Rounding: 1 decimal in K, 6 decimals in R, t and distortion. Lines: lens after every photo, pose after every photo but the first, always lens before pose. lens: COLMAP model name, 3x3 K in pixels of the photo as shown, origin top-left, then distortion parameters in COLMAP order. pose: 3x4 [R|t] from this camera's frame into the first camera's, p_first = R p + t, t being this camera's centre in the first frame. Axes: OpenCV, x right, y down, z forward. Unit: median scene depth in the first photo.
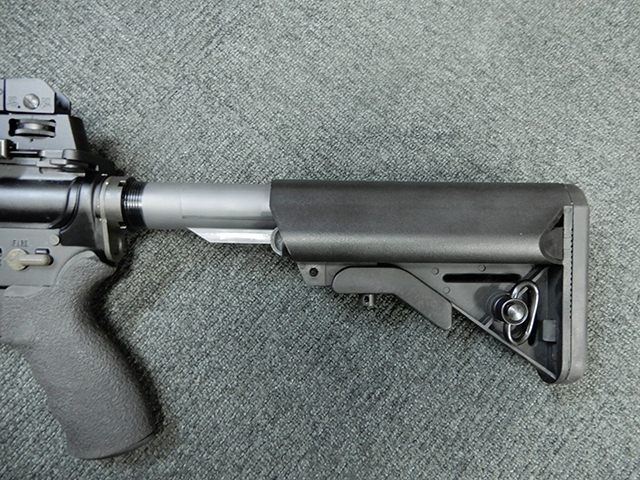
lens RADIAL K [[448.0, 0, 291.8], [0, 448.0, 238.5], [0, 0, 1]] dist [-0.002471, -0.006549]
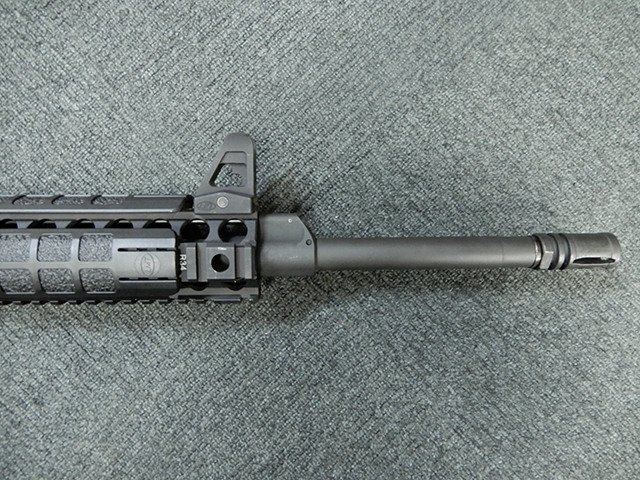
lens RADIAL K [[448.0, 0, 291.8], [0, 448.0, 238.5], [0, 0, 1]] dist [-0.002471, -0.006549]
pose [[0.997733, 0.066872, -0.007496, -0.190093], [-0.065674, 0.991976, 0.108032, -0.484960], [0.014660, -0.107294, 0.994119, 0.106151]]
